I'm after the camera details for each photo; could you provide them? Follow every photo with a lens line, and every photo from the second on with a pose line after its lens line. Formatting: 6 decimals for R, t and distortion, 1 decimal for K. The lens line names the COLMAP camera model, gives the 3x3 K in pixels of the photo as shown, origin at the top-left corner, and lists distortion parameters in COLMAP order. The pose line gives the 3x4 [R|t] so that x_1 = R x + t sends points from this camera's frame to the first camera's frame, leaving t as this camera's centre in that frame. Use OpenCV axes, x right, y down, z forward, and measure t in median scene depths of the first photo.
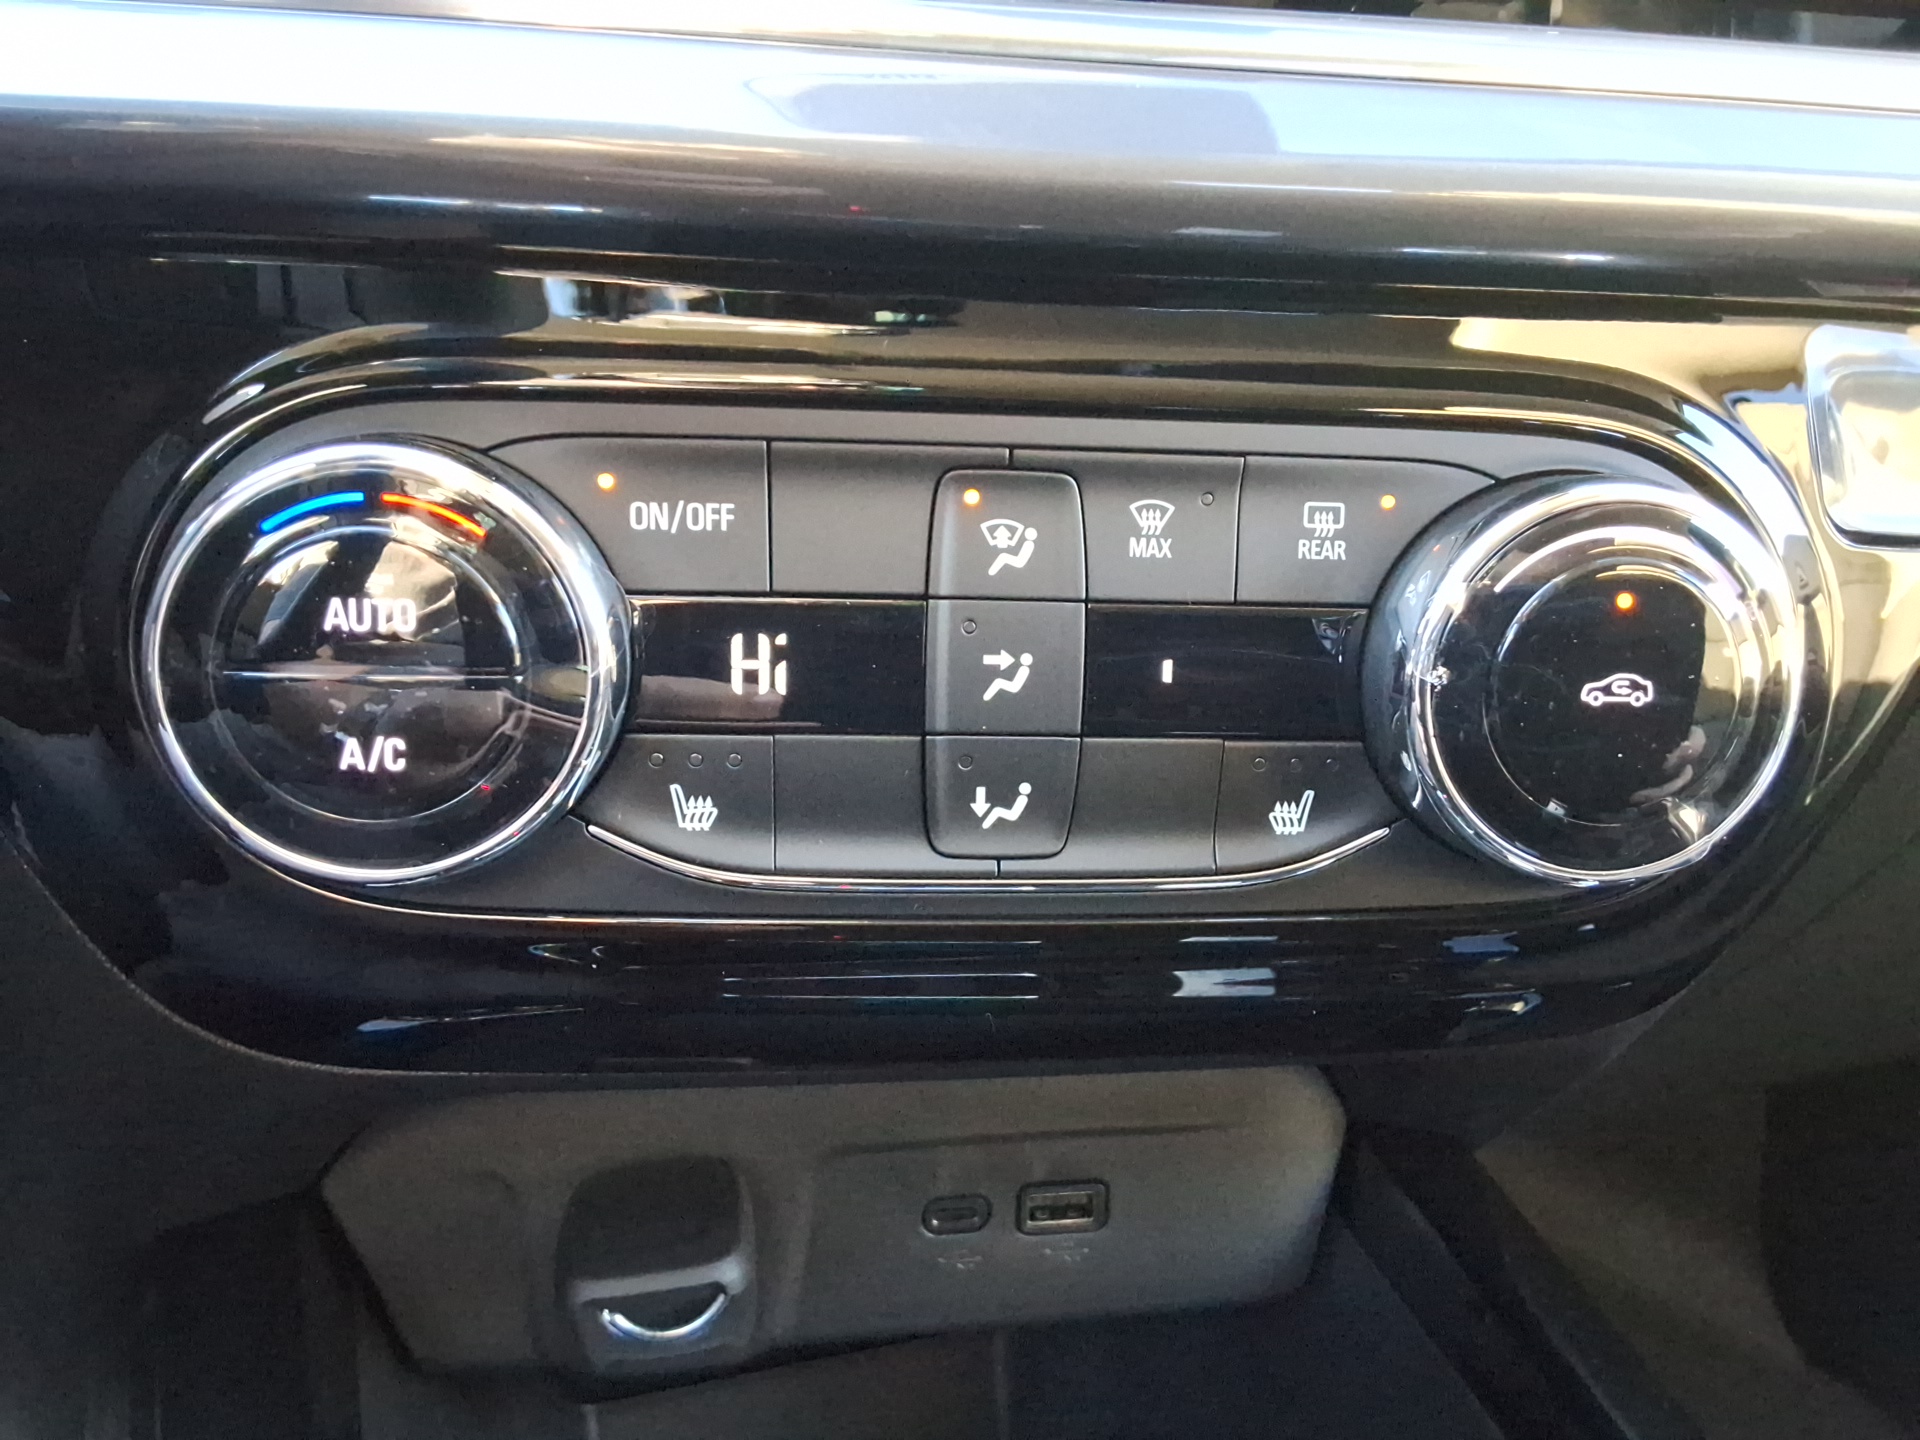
lens RADIAL K [[1568.8, 0, 975.4], [0, 1568.8, 701.4], [0, 0, 1]] dist [0.088580, -0.125498]
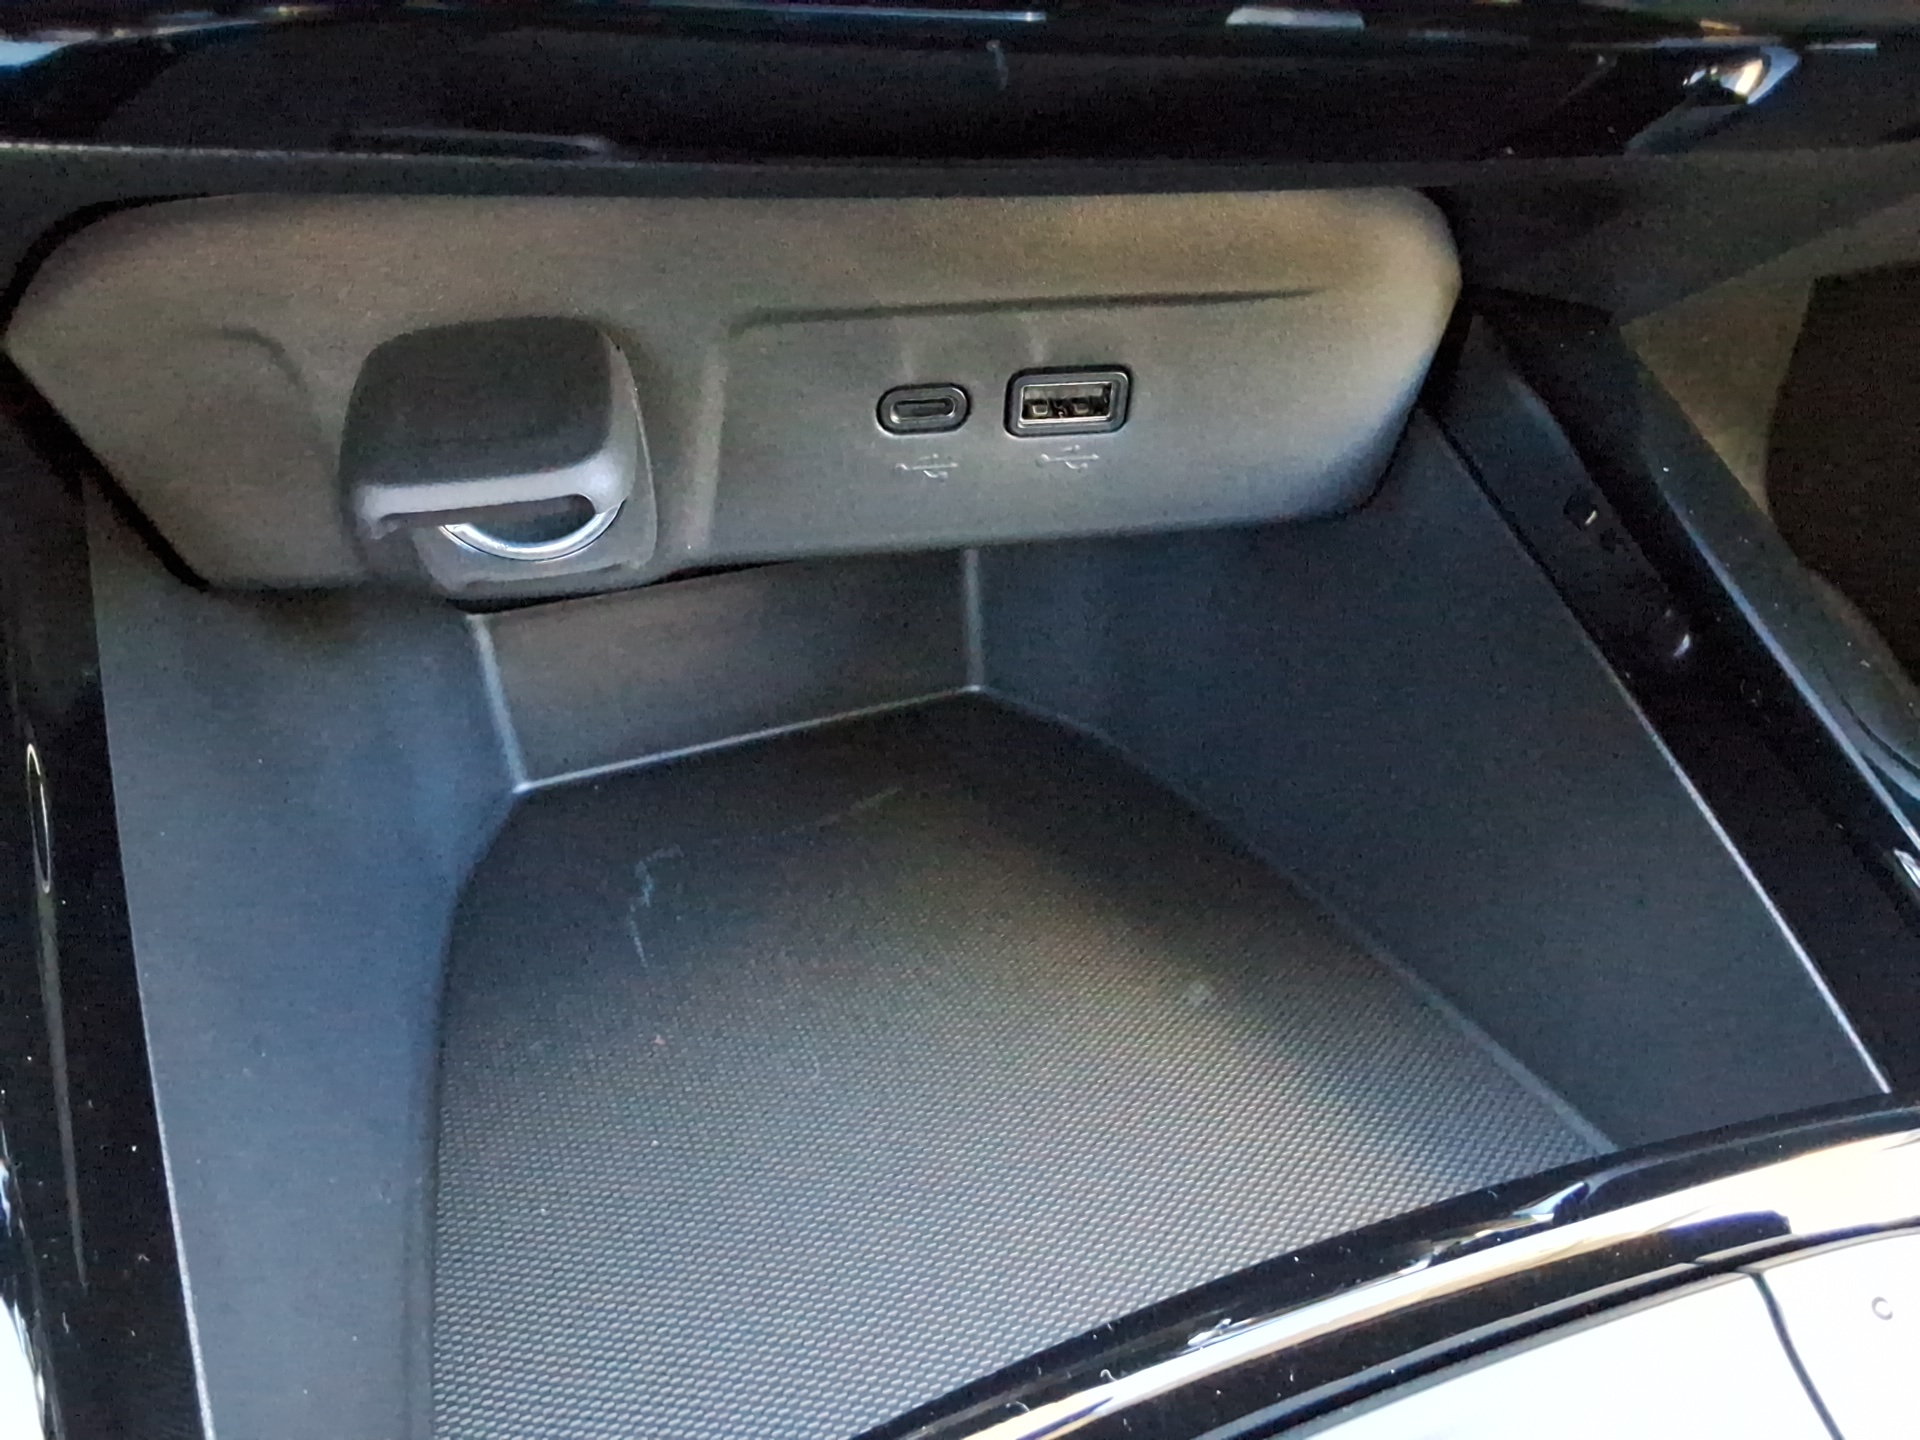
lens RADIAL K [[1568.8, 0, 962.9], [0, 1568.8, 703.4], [0, 0, 1]] dist [0.088580, -0.125498]
pose [[0.998762, 0.007282, 0.049213, -0.037774], [-0.029690, 0.881005, 0.472175, 0.129051], [-0.039919, -0.473051, 0.880130, 0.377440]]
